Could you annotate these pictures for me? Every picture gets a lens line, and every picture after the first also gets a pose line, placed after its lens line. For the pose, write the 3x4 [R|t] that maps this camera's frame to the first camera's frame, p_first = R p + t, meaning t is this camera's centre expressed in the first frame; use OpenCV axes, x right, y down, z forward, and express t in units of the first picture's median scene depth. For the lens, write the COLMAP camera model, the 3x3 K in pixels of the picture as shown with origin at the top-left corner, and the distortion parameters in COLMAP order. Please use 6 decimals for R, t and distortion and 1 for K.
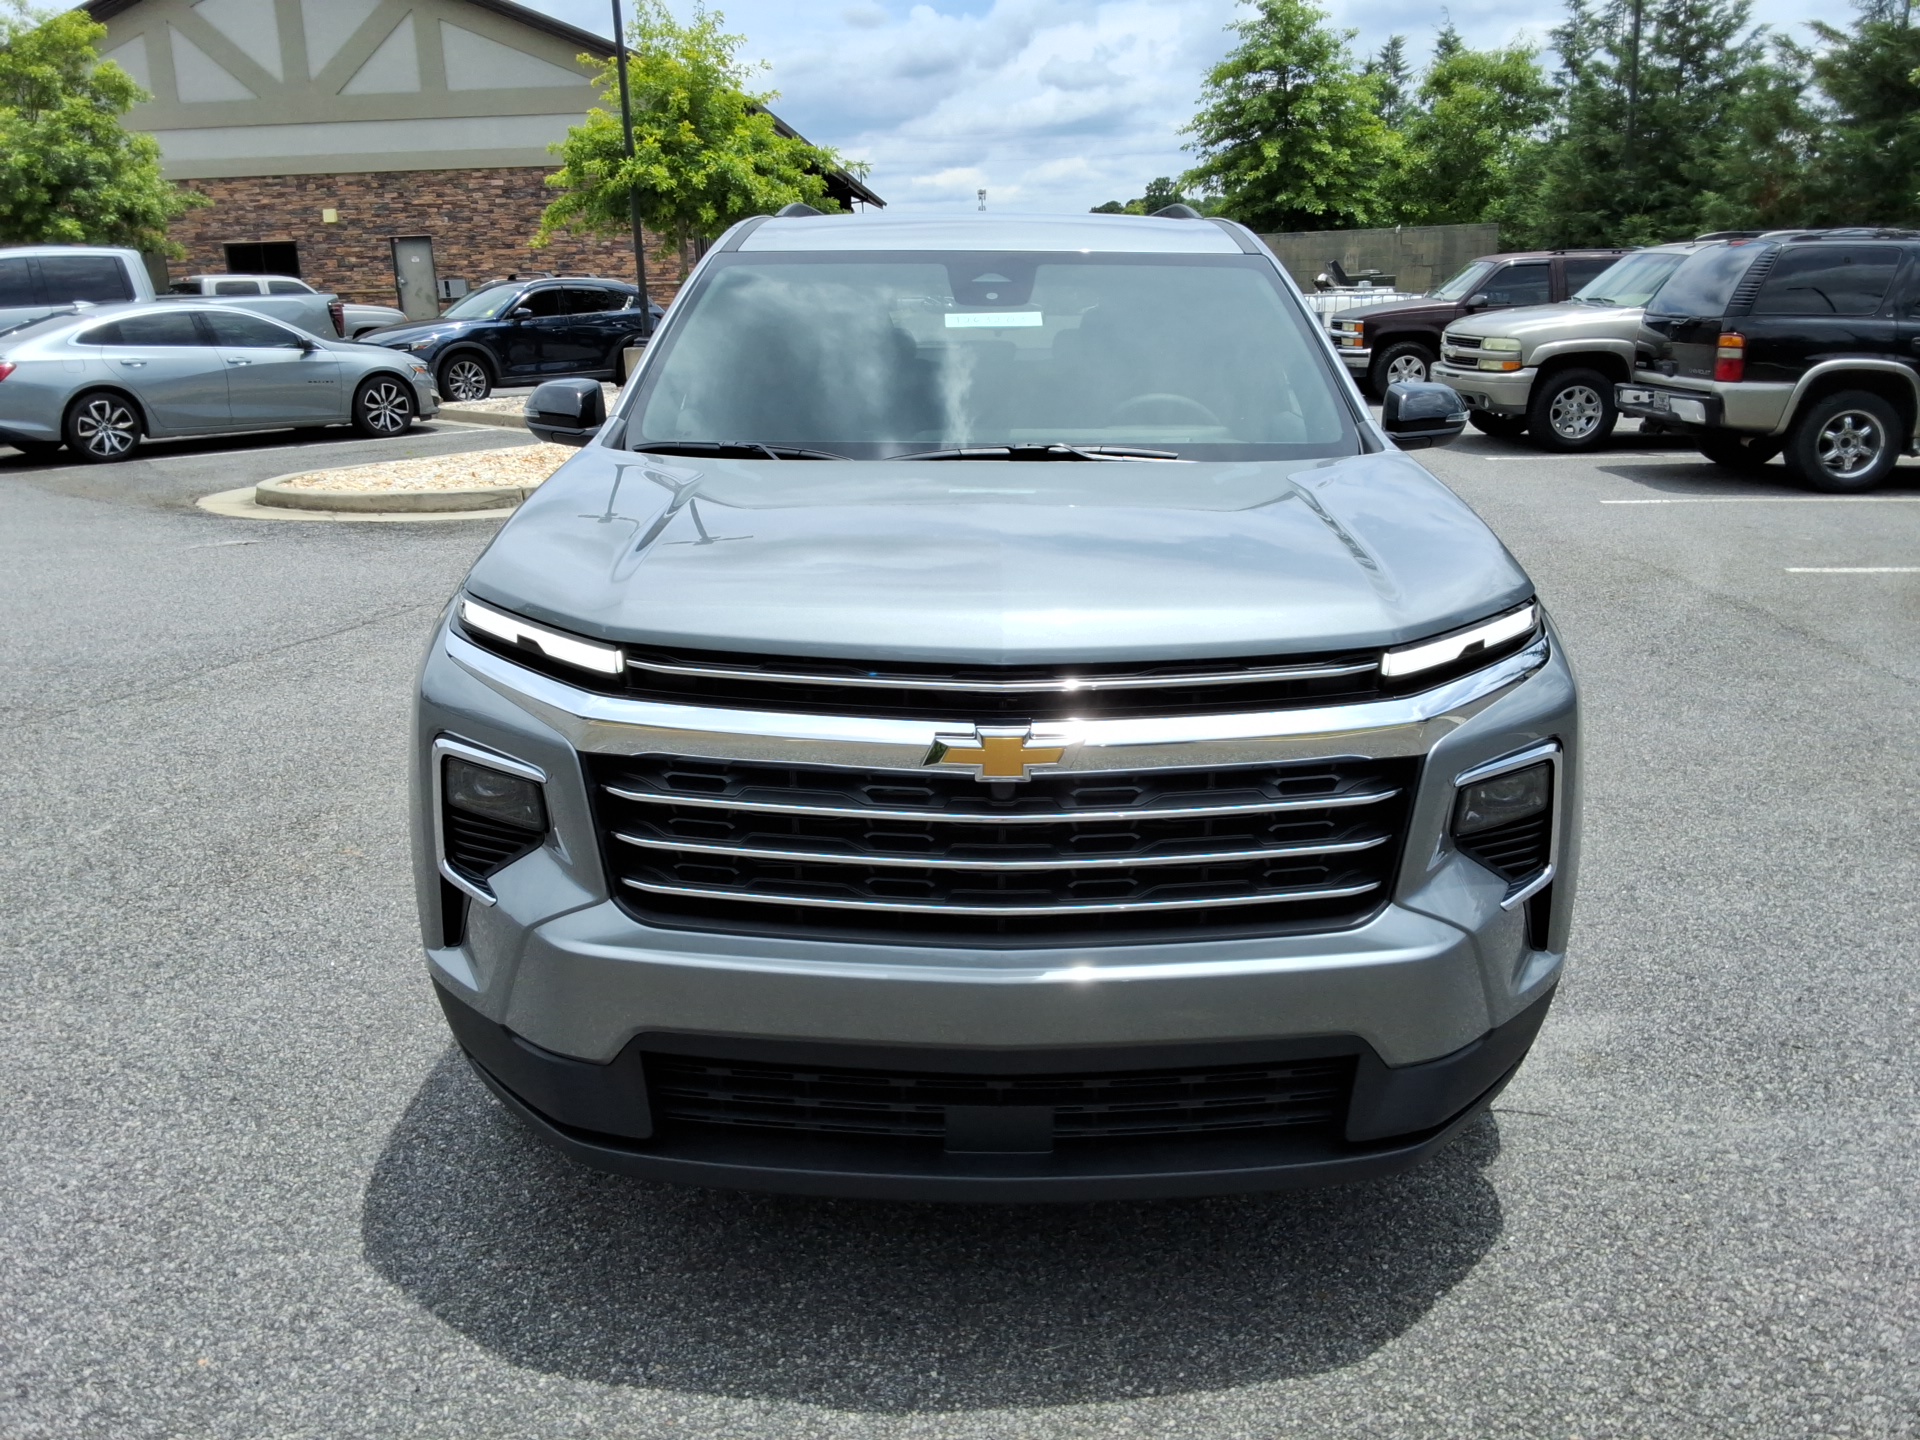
lens RADIAL K [[1545.0, 0, 971.0], [0, 1545.0, 690.2], [0, 0, 1]] dist [0.104159, -0.161967]
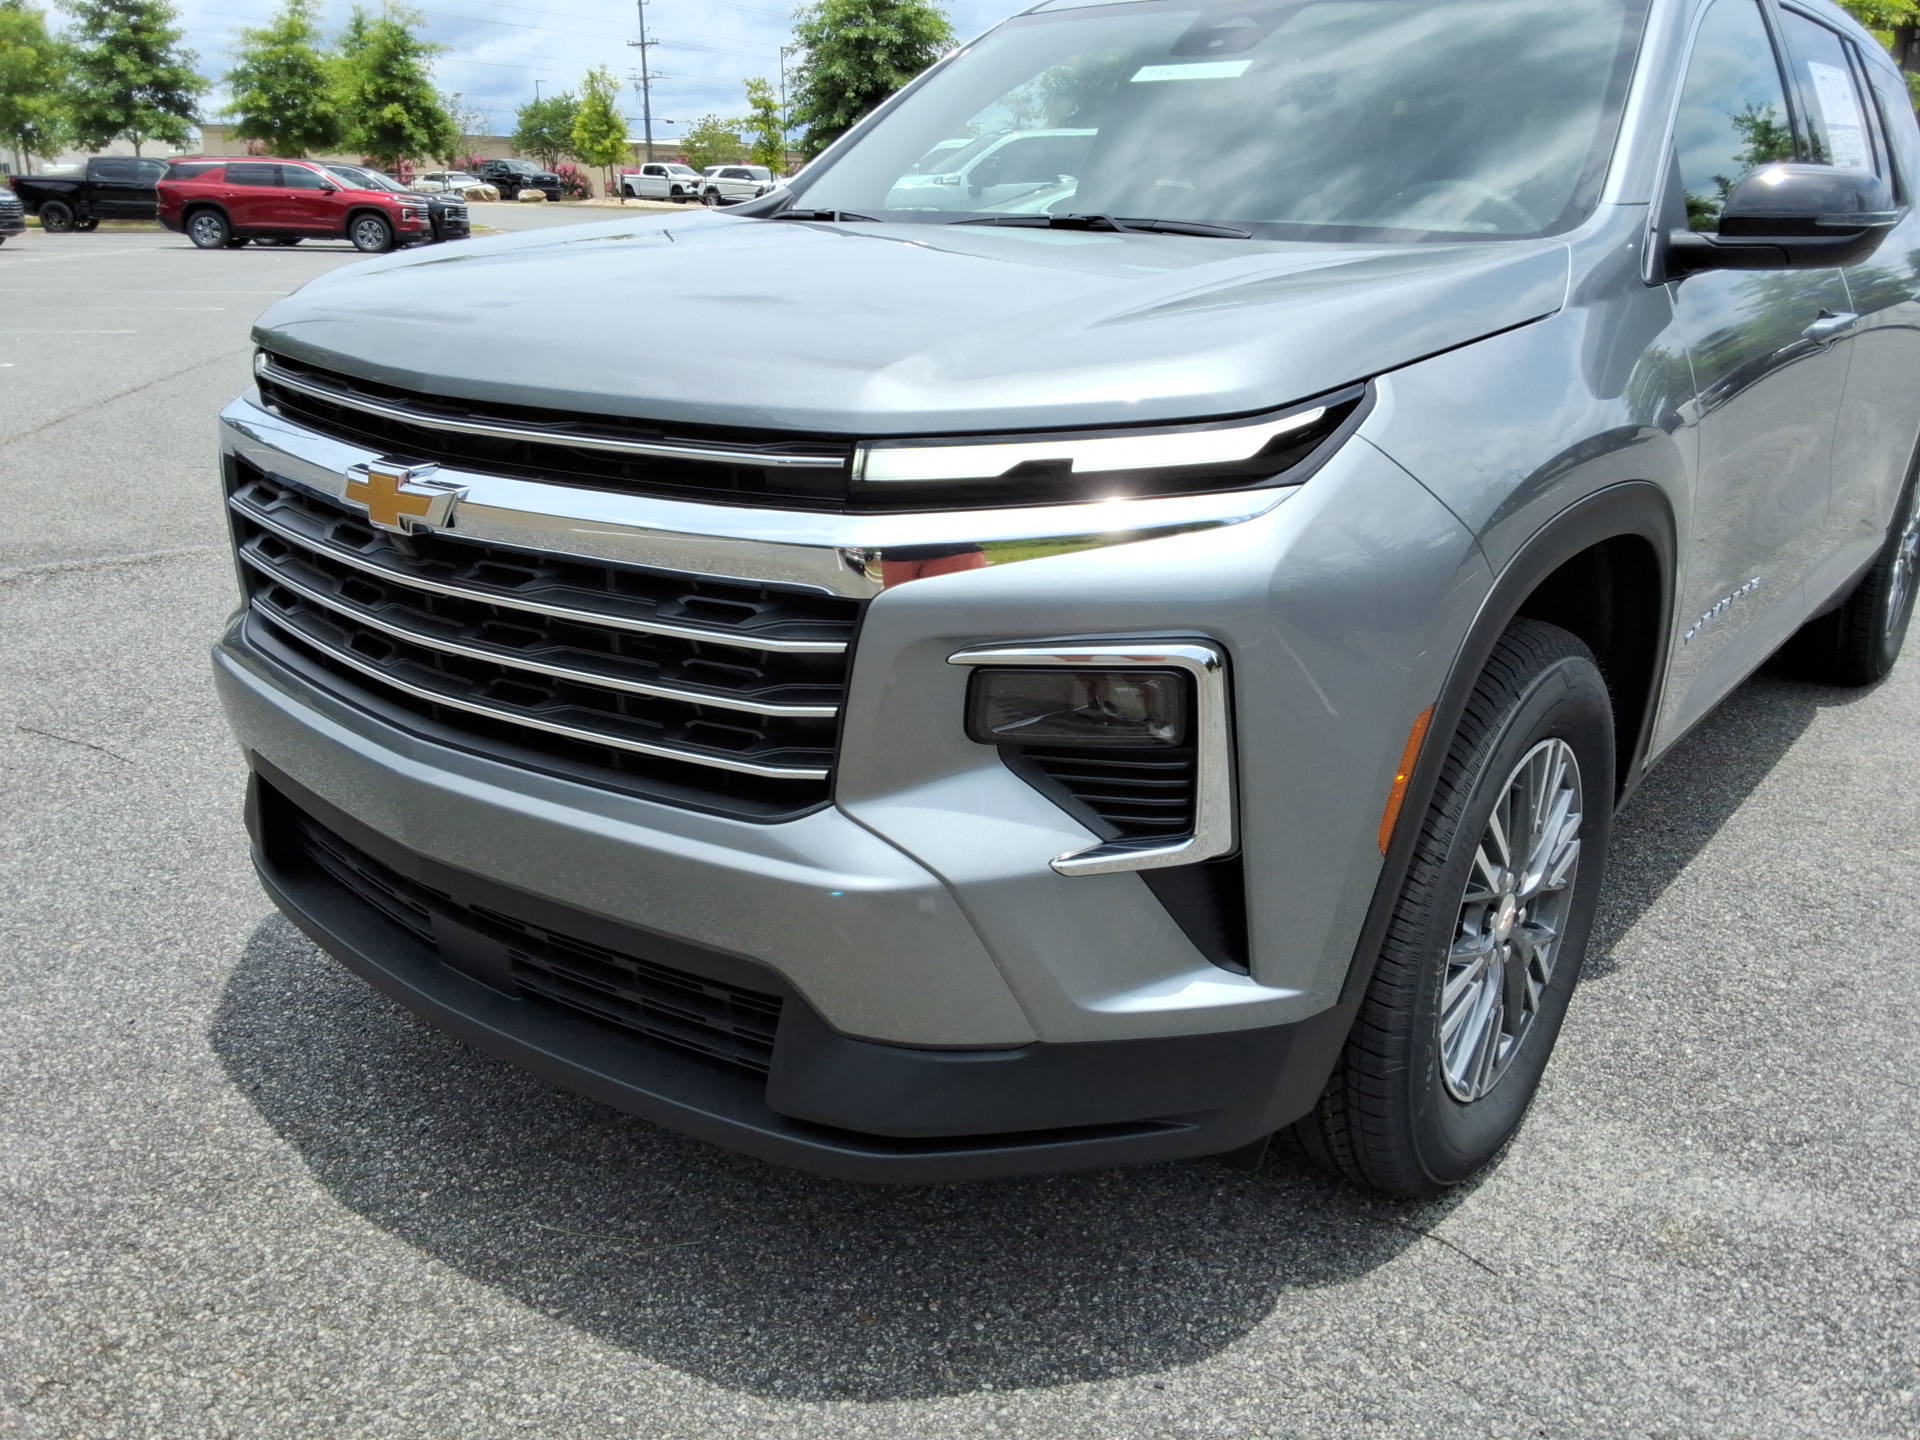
lens RADIAL K [[1545.0, 0, 975.4], [0, 1545.0, 700.7], [0, 0, 1]] dist [0.104159, -0.161967]
pose [[0.785277, 0.202052, -0.585248, 0.685452], [-0.163947, 0.979370, 0.118137, -0.001939], [0.597044, 0.003179, 0.802202, 0.453639]]
